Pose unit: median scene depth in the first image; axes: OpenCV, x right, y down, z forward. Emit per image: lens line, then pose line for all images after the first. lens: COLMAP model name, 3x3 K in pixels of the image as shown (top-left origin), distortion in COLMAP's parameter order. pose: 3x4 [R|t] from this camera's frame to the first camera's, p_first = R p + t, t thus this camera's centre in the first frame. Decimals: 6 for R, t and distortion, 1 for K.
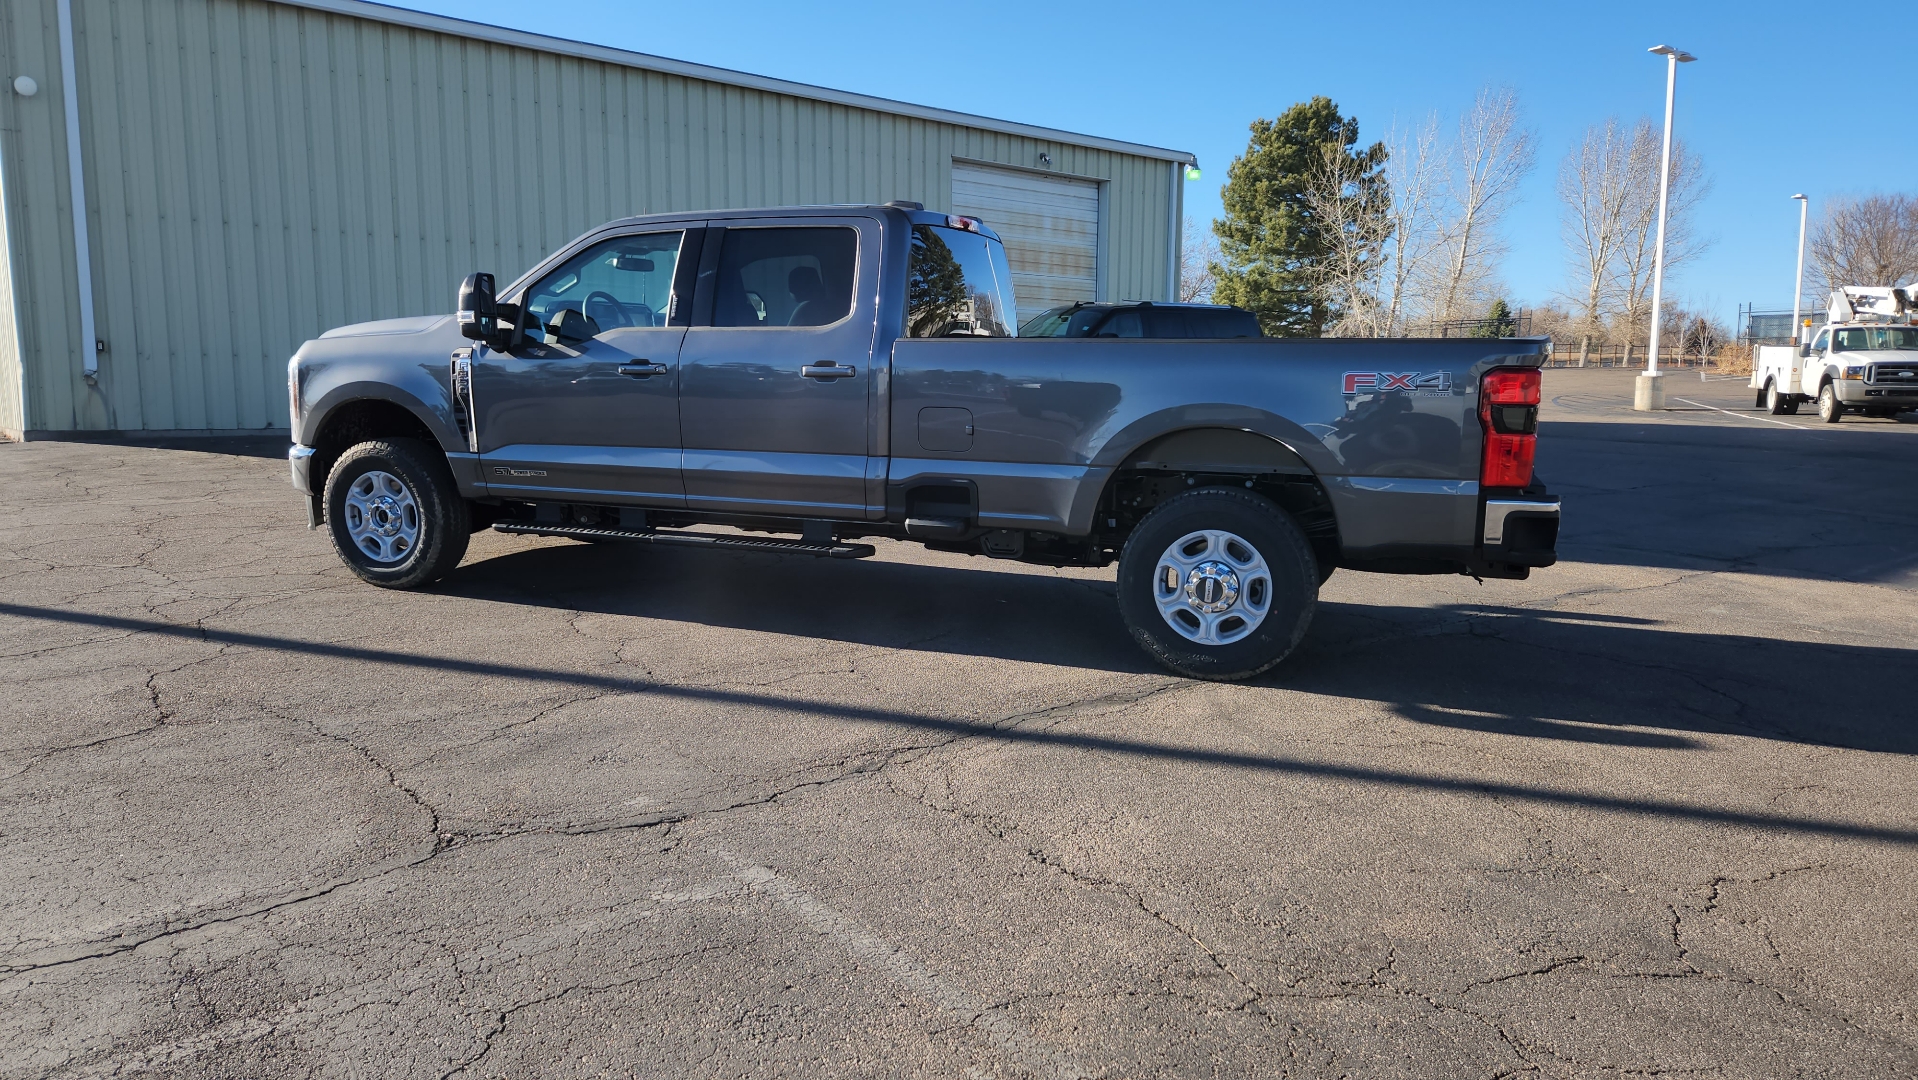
lens RADIAL K [[1266.4, 0, 934.0], [0, 1266.4, 537.9], [0, 0, 1]] dist [0.084045, -0.074447]
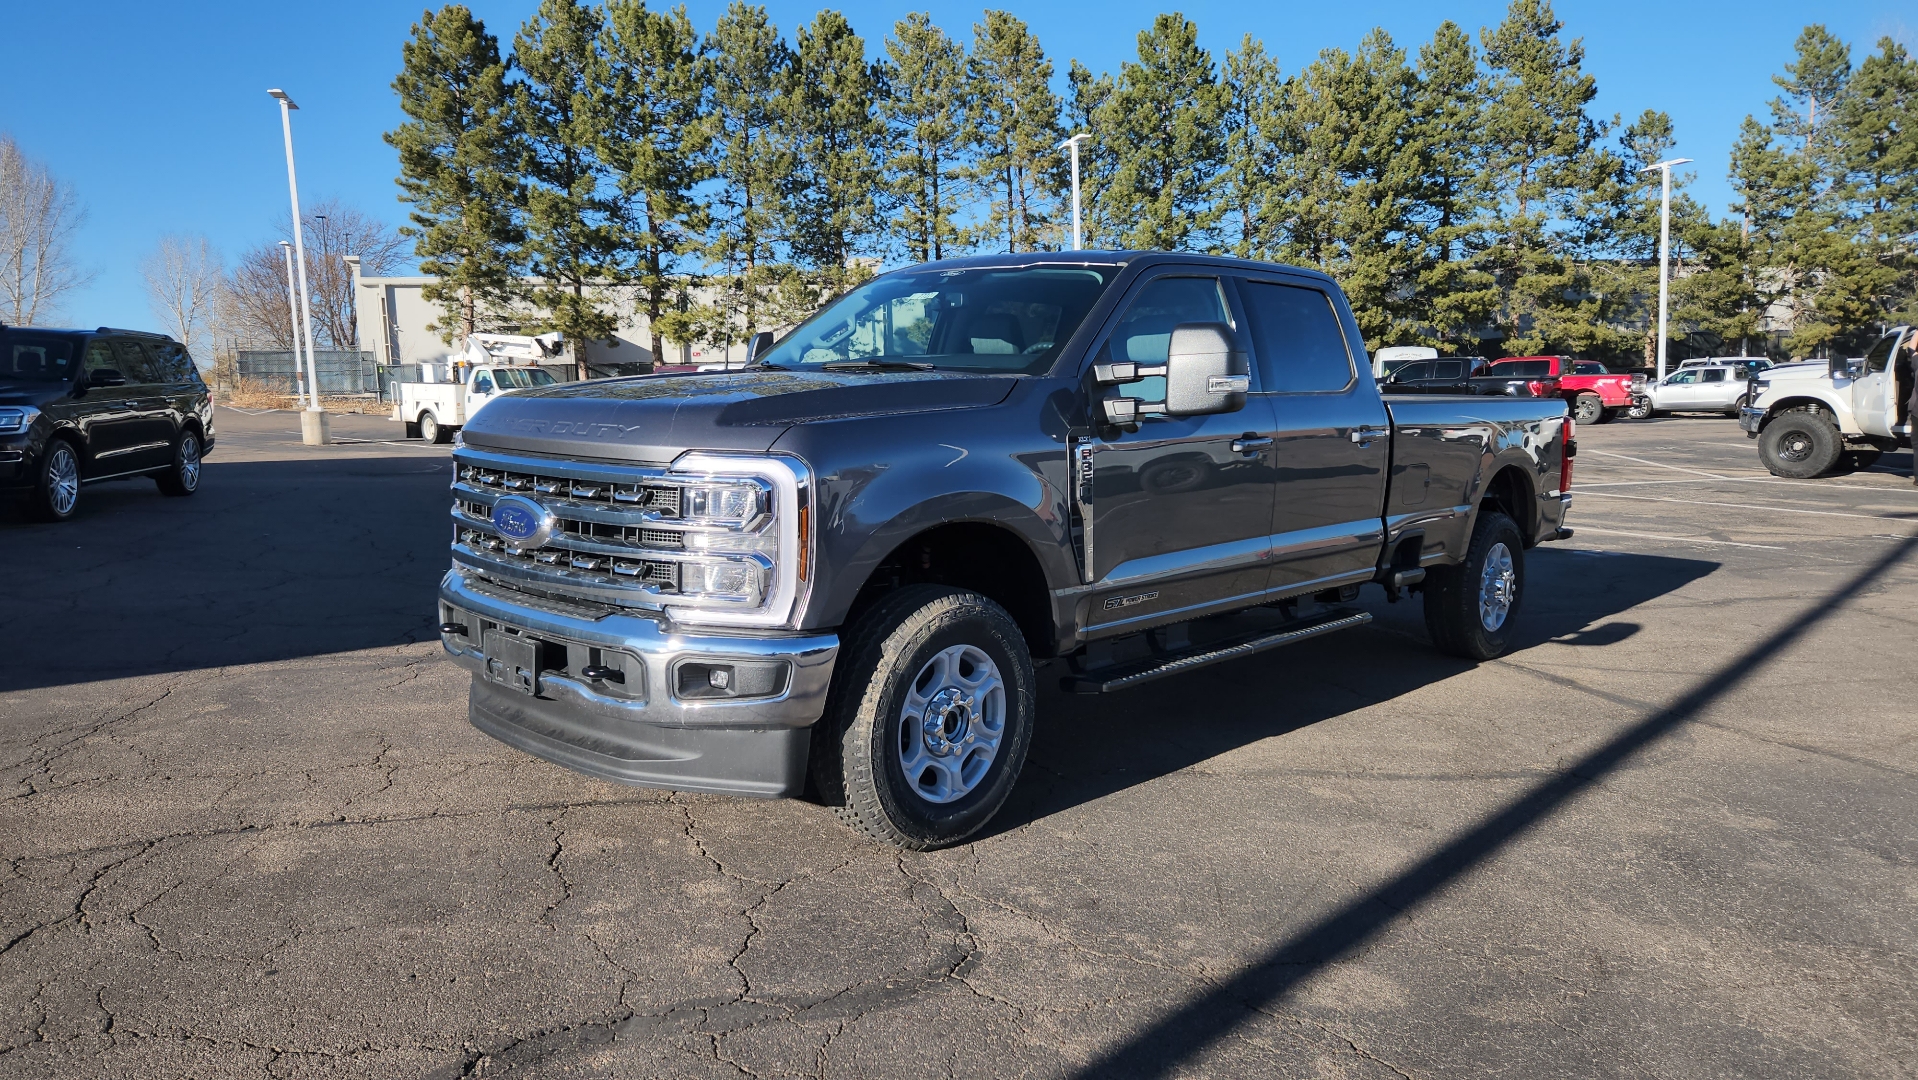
lens RADIAL K [[1276.0, 0, 909.1], [0, 1276.0, 521.9], [0, 0, 1]] dist [0.066469, -0.055373]
pose [[0.395049, -0.102421, 0.912933, -0.953556], [0.134150, 0.989545, 0.052966, -0.139127], [-0.908812, 0.101546, 0.404659, 0.777154]]
